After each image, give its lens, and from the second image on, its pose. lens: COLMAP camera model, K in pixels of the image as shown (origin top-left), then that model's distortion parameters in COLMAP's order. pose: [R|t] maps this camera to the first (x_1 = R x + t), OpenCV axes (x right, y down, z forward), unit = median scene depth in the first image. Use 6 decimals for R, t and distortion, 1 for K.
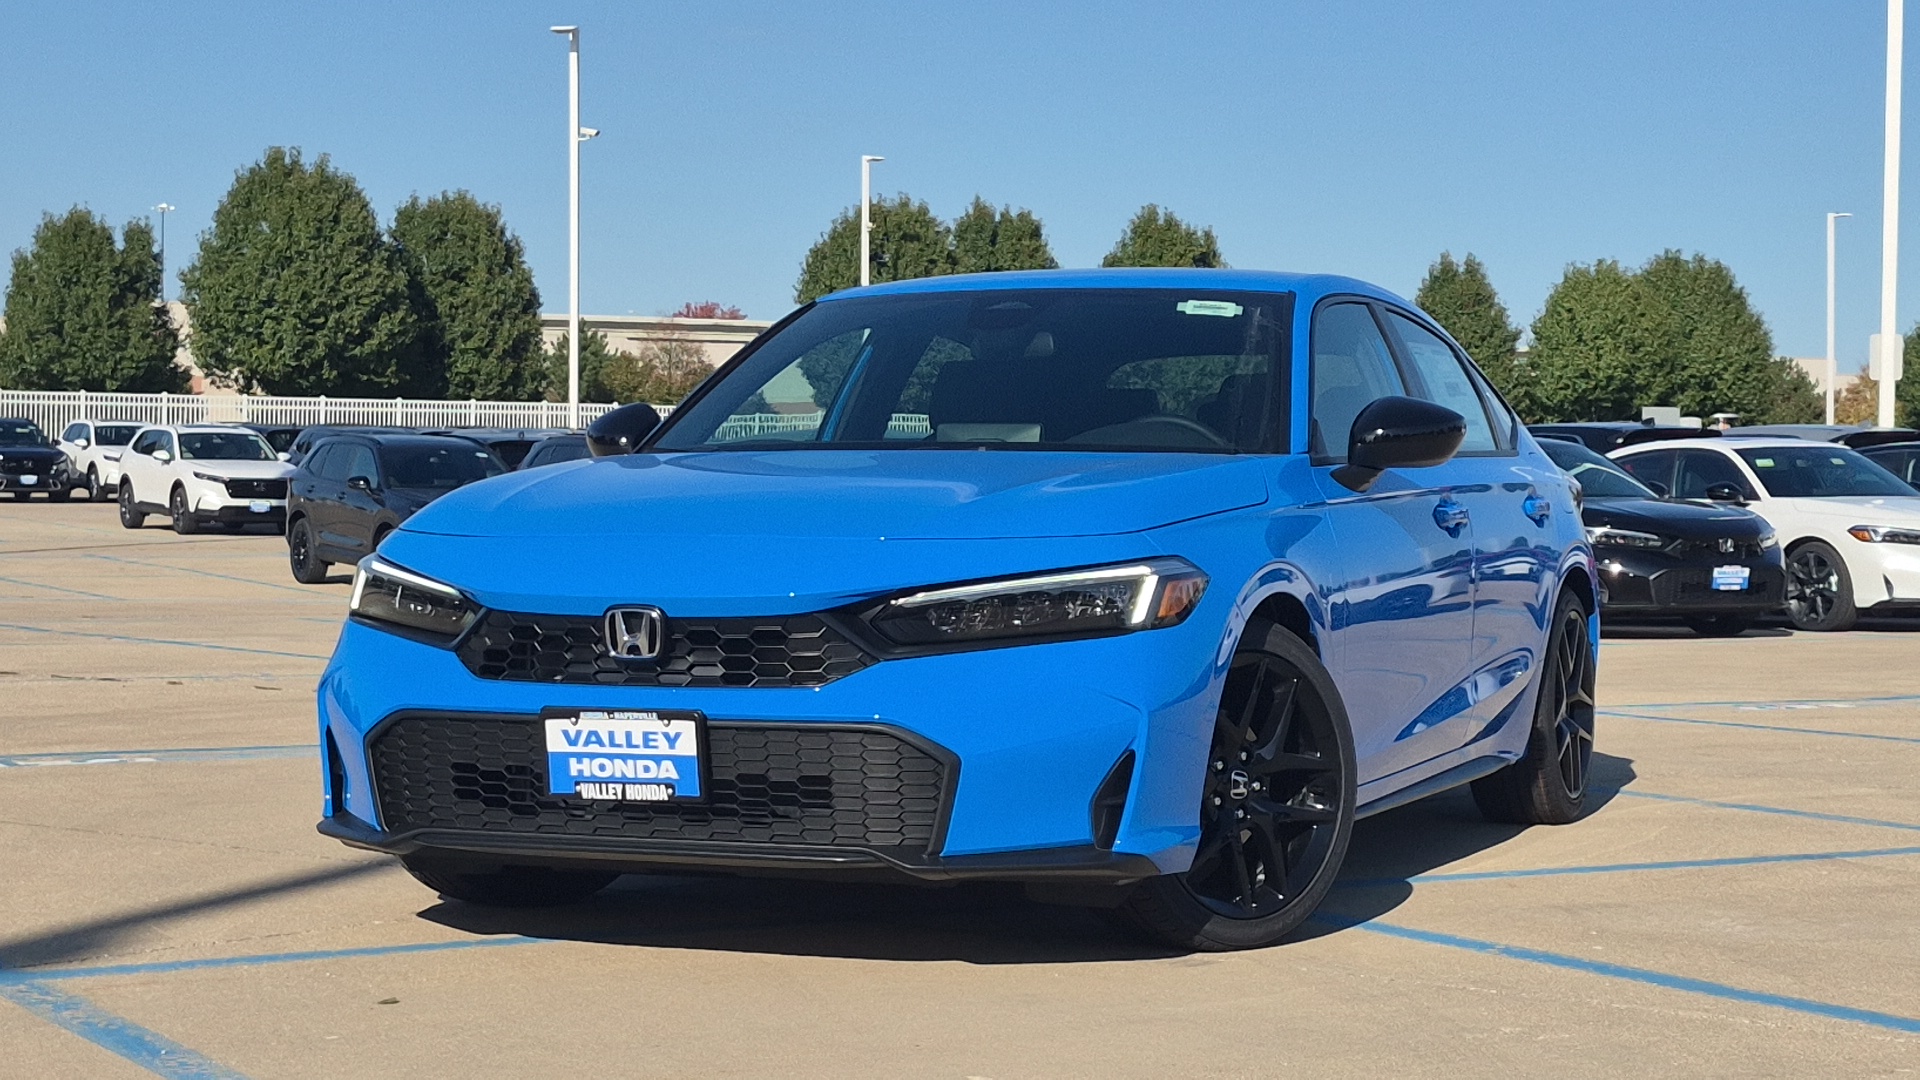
lens RADIAL K [[3271.2, 0, 960.0], [0, 3271.2, 540.0], [0, 0, 1]] dist [0.113541, -0.086756]
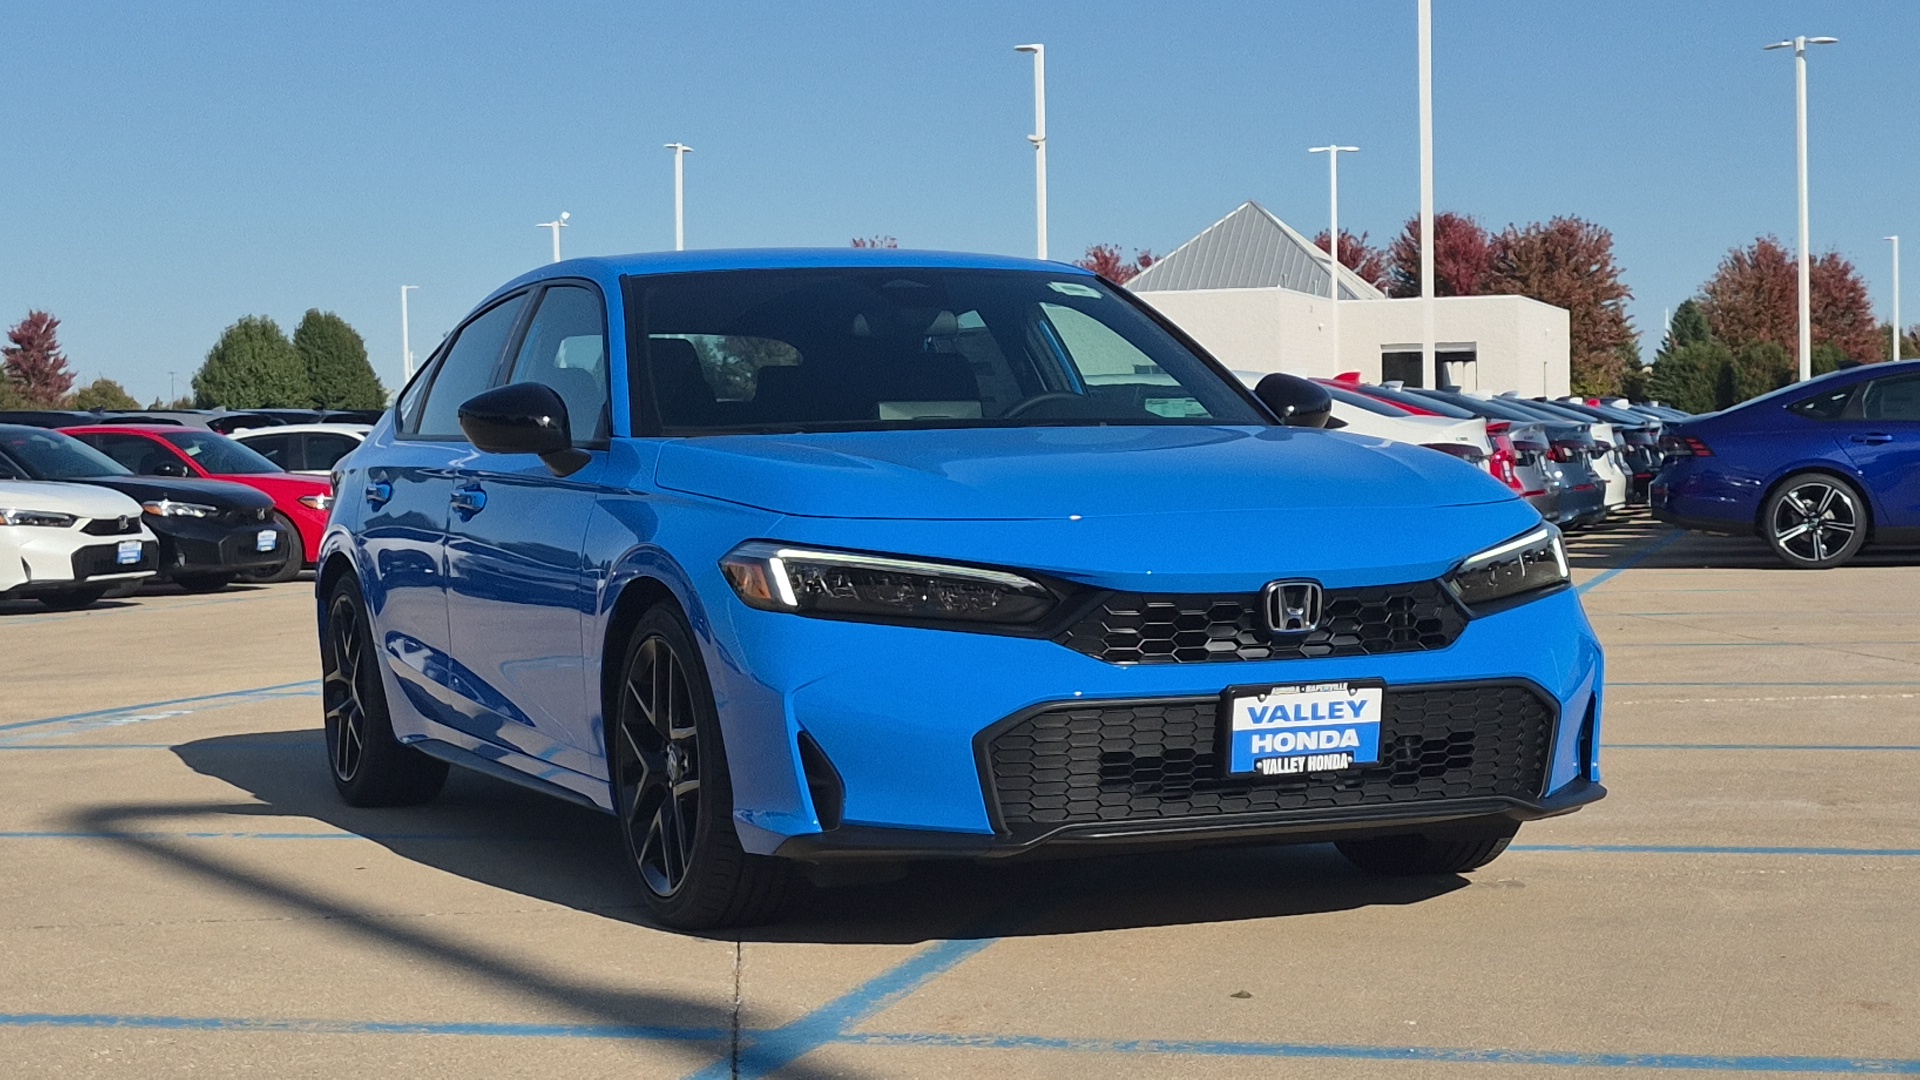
lens RADIAL K [[3271.2, 0, 960.0], [0, 3271.2, 540.0], [0, 0, 1]] dist [0.113541, -0.086756]
pose [[0.711070, -0.035319, 0.702234, -0.882062], [0.032158, 0.999326, 0.017698, -0.013197], [-0.702386, 0.009997, 0.711726, 0.357119]]
